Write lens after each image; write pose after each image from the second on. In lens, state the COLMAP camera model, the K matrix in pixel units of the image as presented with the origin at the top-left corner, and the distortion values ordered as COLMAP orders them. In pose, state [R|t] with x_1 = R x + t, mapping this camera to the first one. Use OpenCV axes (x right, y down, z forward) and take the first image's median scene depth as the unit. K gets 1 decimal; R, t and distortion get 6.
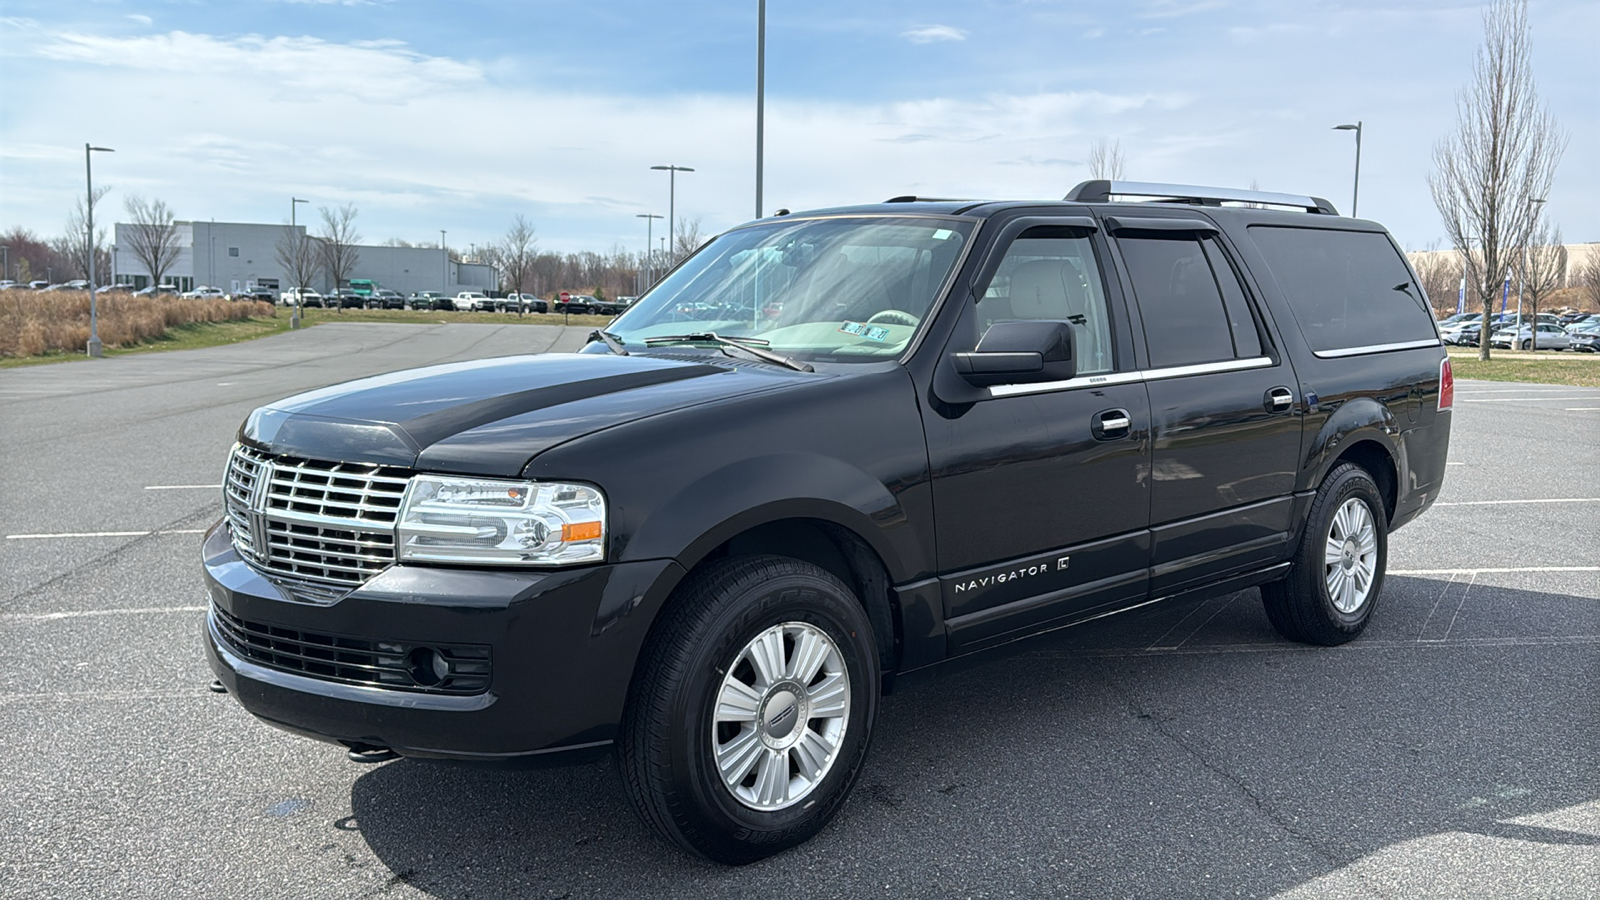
lens RADIAL K [[1370.0, 0, 837.2], [0, 1370.0, 471.1], [0, 0, 1]] dist [0.124537, -0.196105]
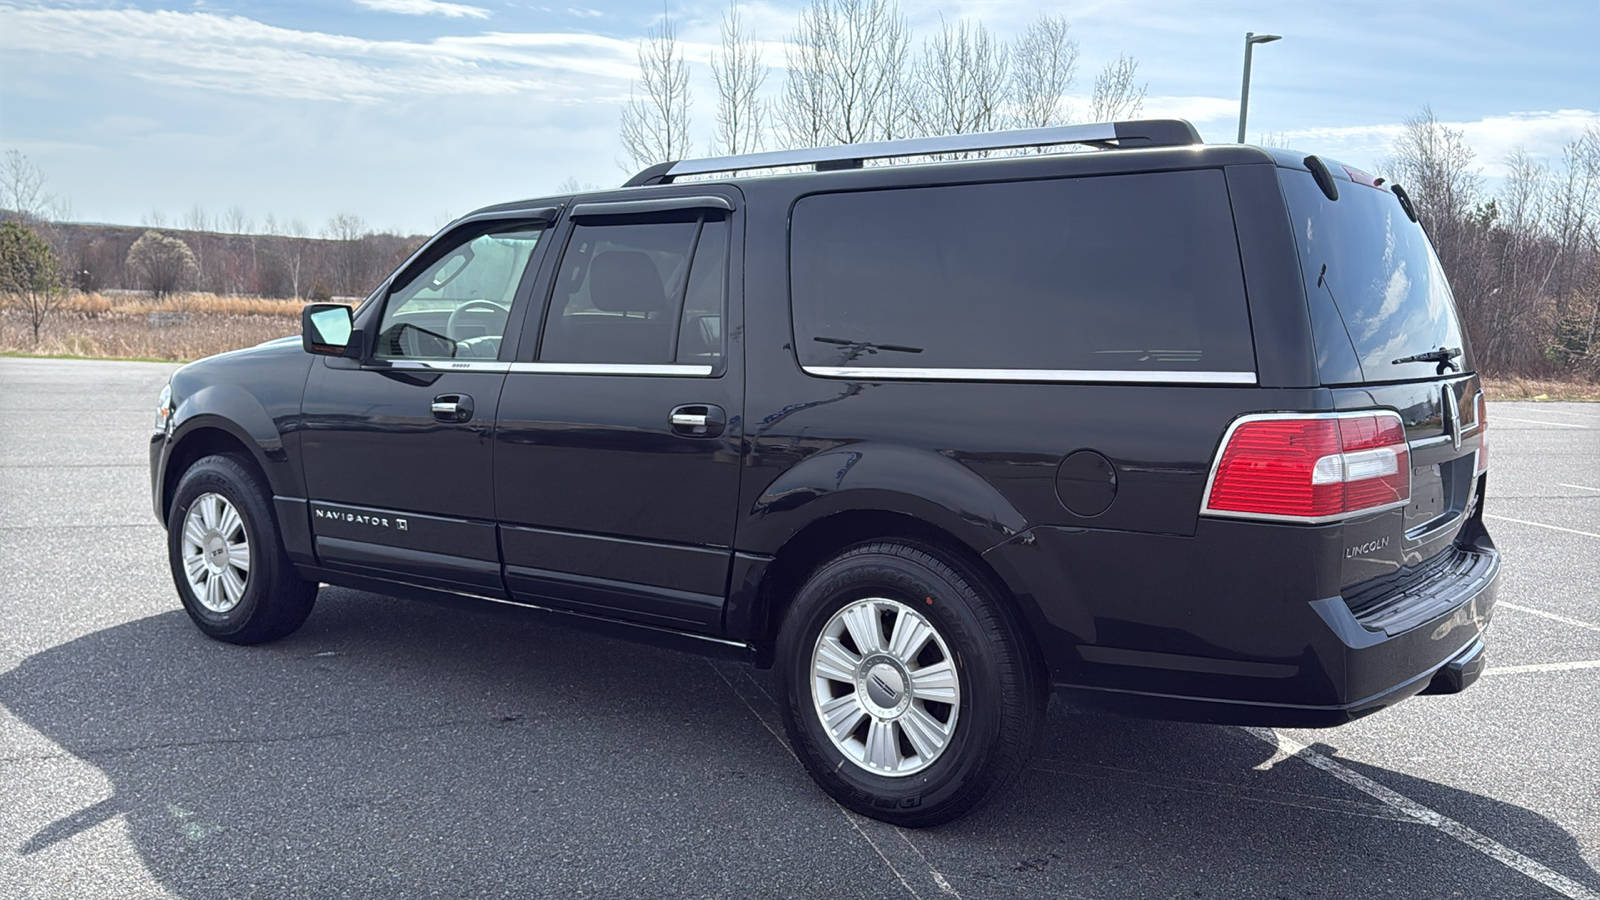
lens RADIAL K [[1371.6, 0, 826.6], [0, 1371.6, 454.0], [0, 0, 1]] dist [0.136179, -0.220597]
pose [[0.151855, 0.101474, -0.983180, 1.501089], [-0.134785, 0.987550, 0.081107, -0.144785], [0.979170, 0.120201, 0.163642, 1.305481]]
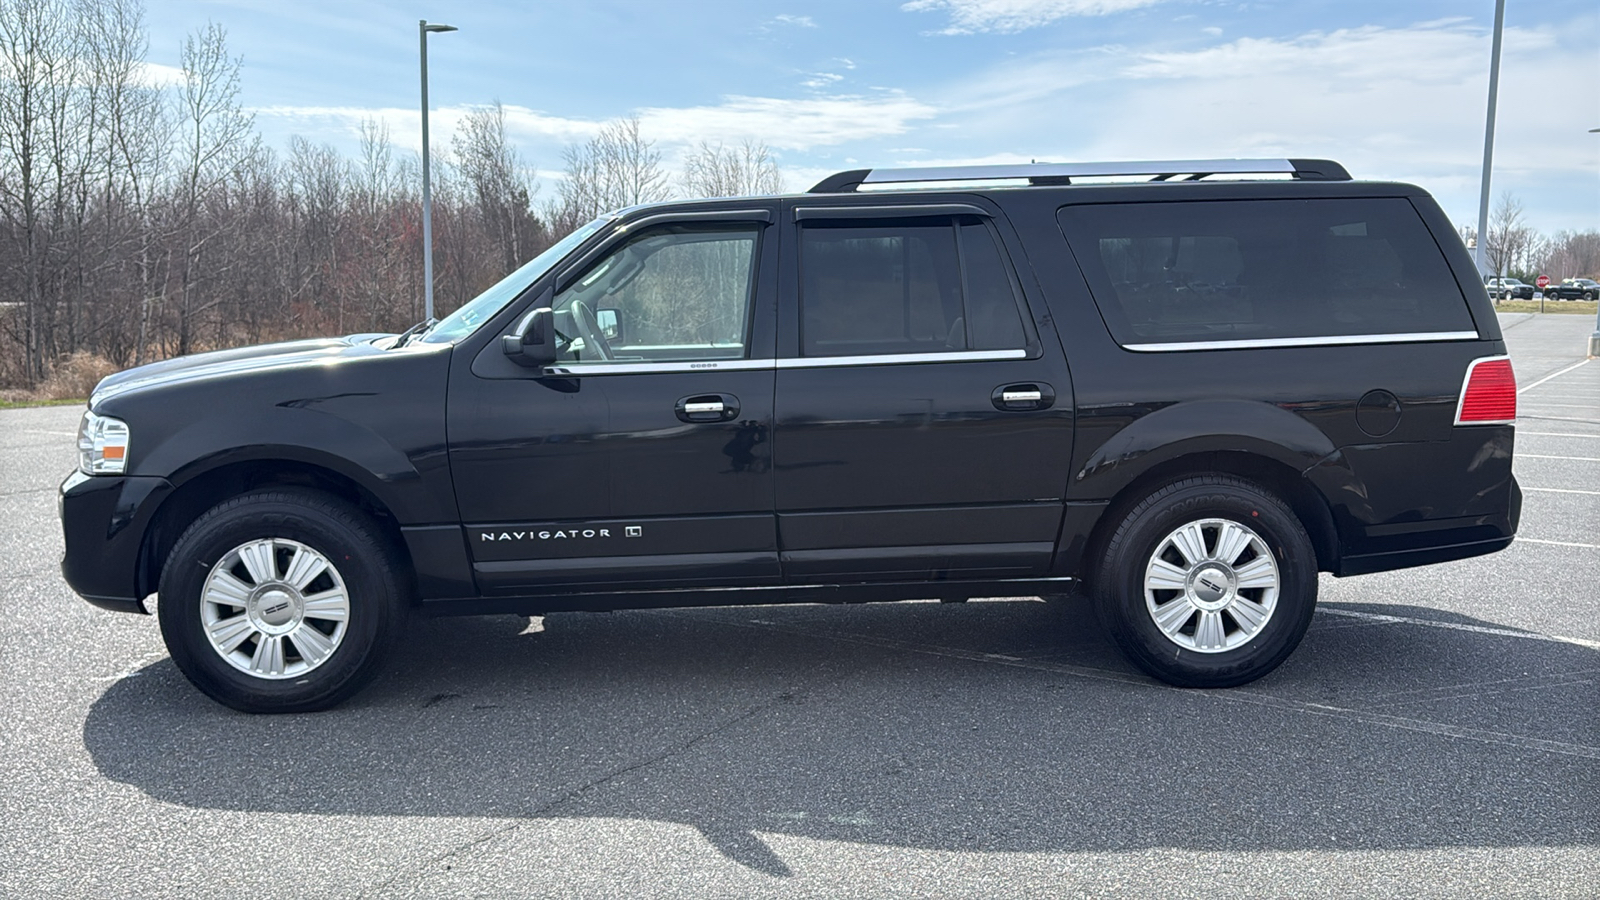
lens RADIAL K [[1371.6, 0, 825.2], [0, 1371.6, 460.9], [0, 0, 1]] dist [0.136179, -0.220597]
pose [[0.751224, 0.069185, -0.656412, 1.130832], [-0.069458, 0.997256, 0.025619, -0.031485], [0.656383, 0.026347, 0.753967, 0.311982]]
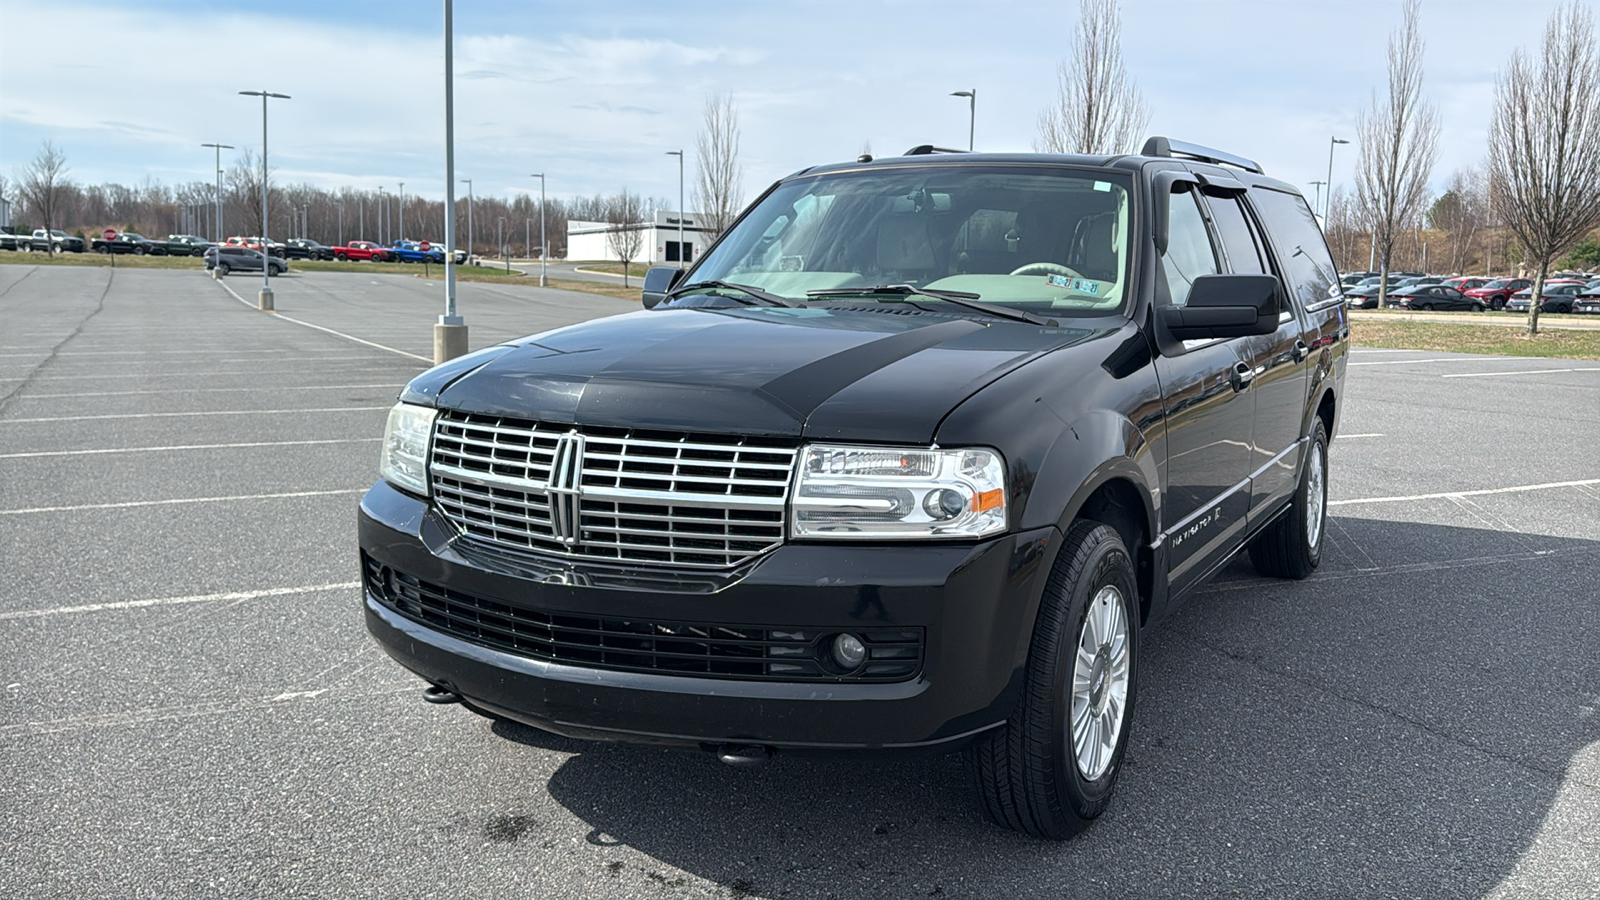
lens RADIAL K [[1371.6, 0, 842.8], [0, 1371.6, 456.7], [0, 0, 1]] dist [0.136179, -0.220597]
pose [[0.953770, -0.028559, 0.299177, -0.464245], [0.020991, 0.999374, 0.028478, -0.011815], [-0.299803, -0.020882, 0.953772, 0.116794]]
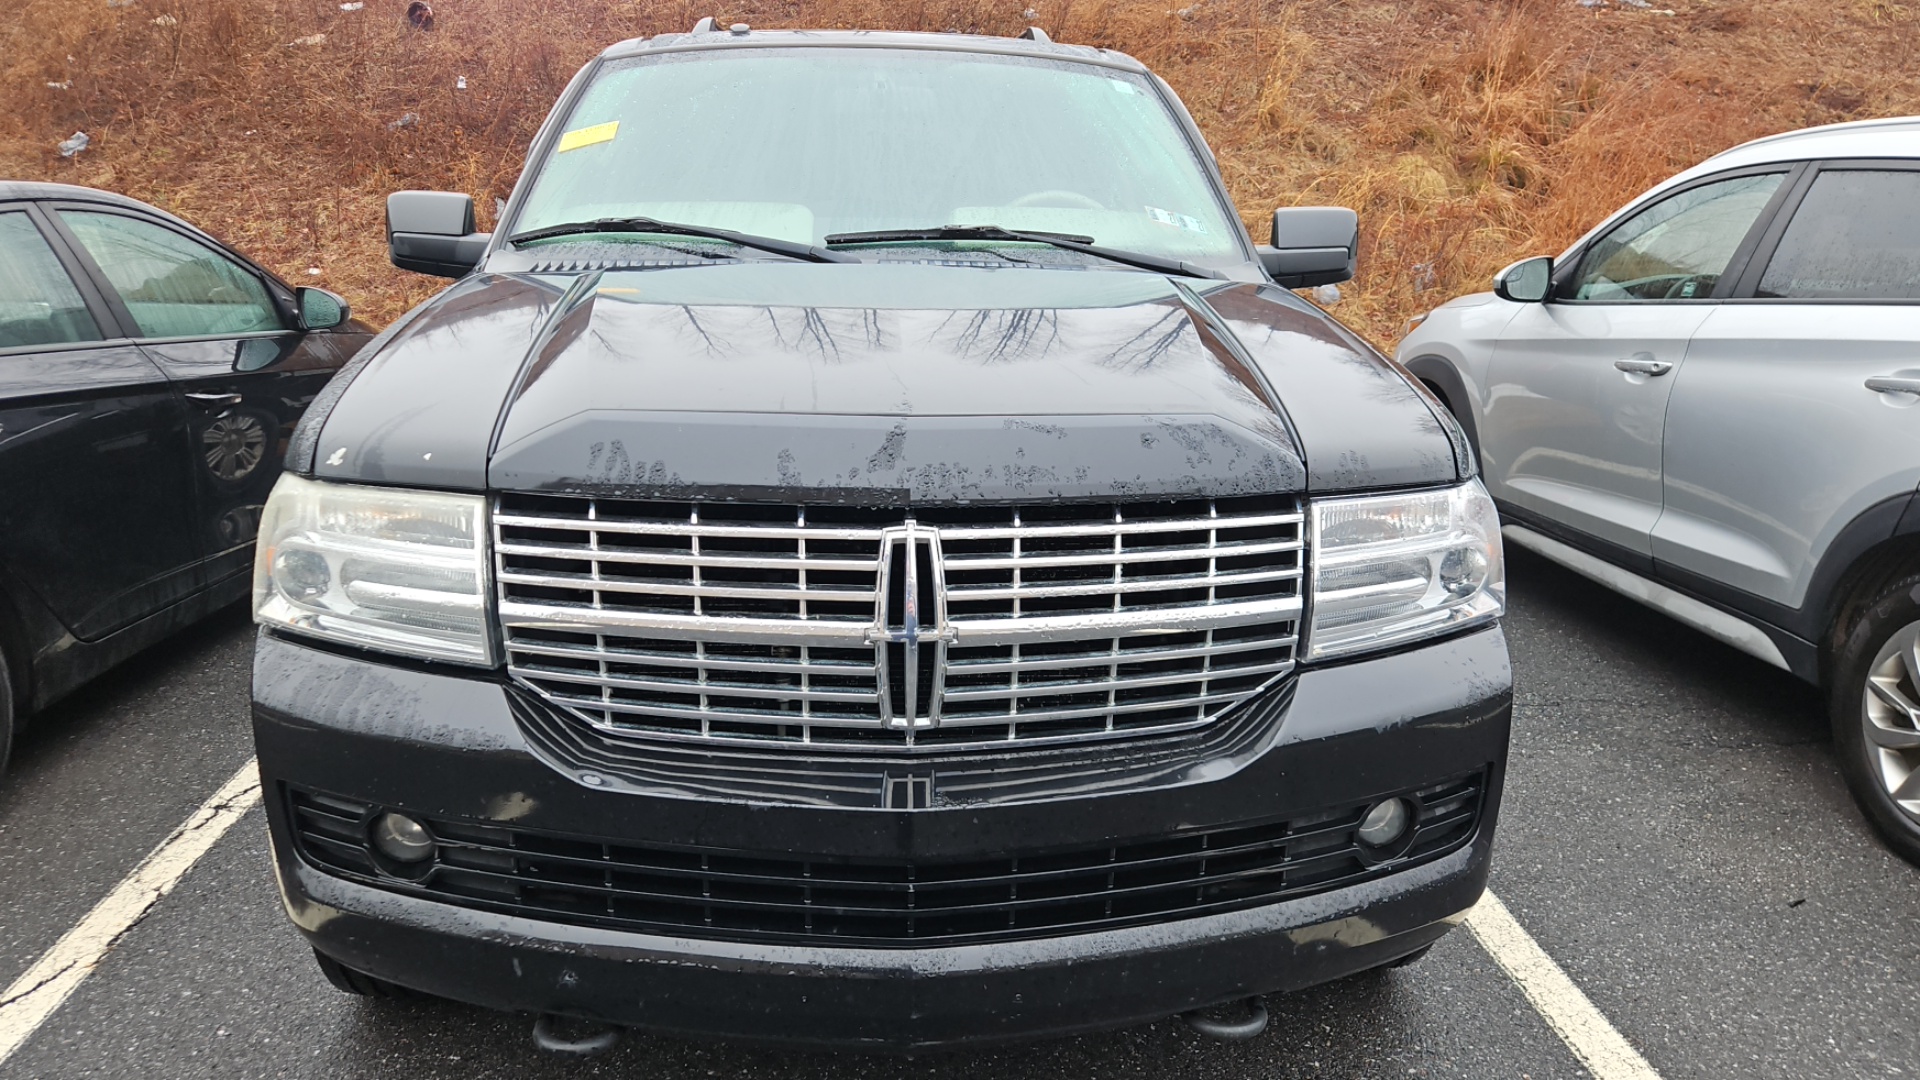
lens RADIAL K [[1420.5, 0, 952.9], [0, 1420.5, 545.7], [0, 0, 1]] dist [0.063583, -0.004479]
pose [[0.654099, -0.170518, 0.736938, -0.687017], [0.072671, 0.983919, 0.163164, -0.069712], [-0.752910, -0.053172, 0.655972, 0.623782]]
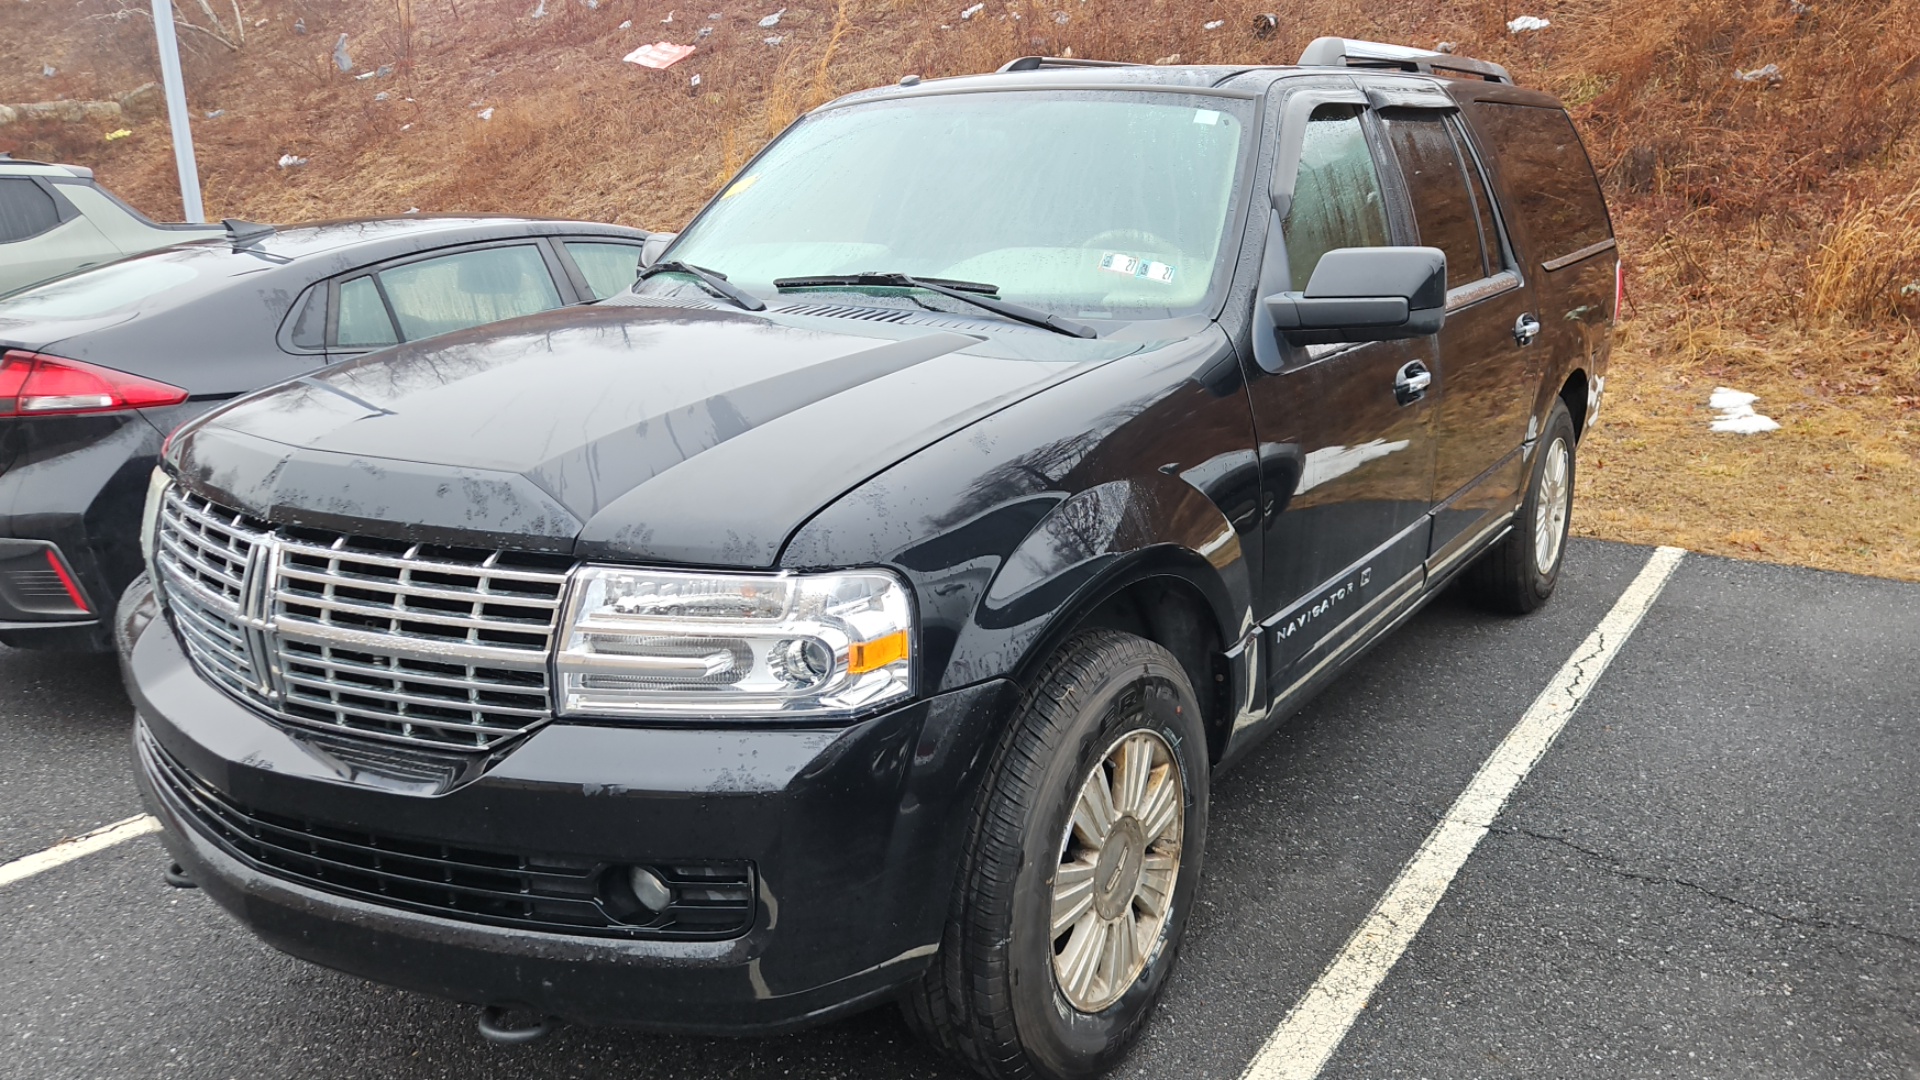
lens RADIAL K [[1420.5, 0, 955.0], [0, 1420.5, 542.4], [0, 0, 1]] dist [0.063583, -0.004479]
pose [[0.981876, -0.053387, 0.181852, -0.218534], [0.028828, 0.990412, 0.135105, -0.070196], [-0.187321, -0.127414, 0.974000, 0.334109]]
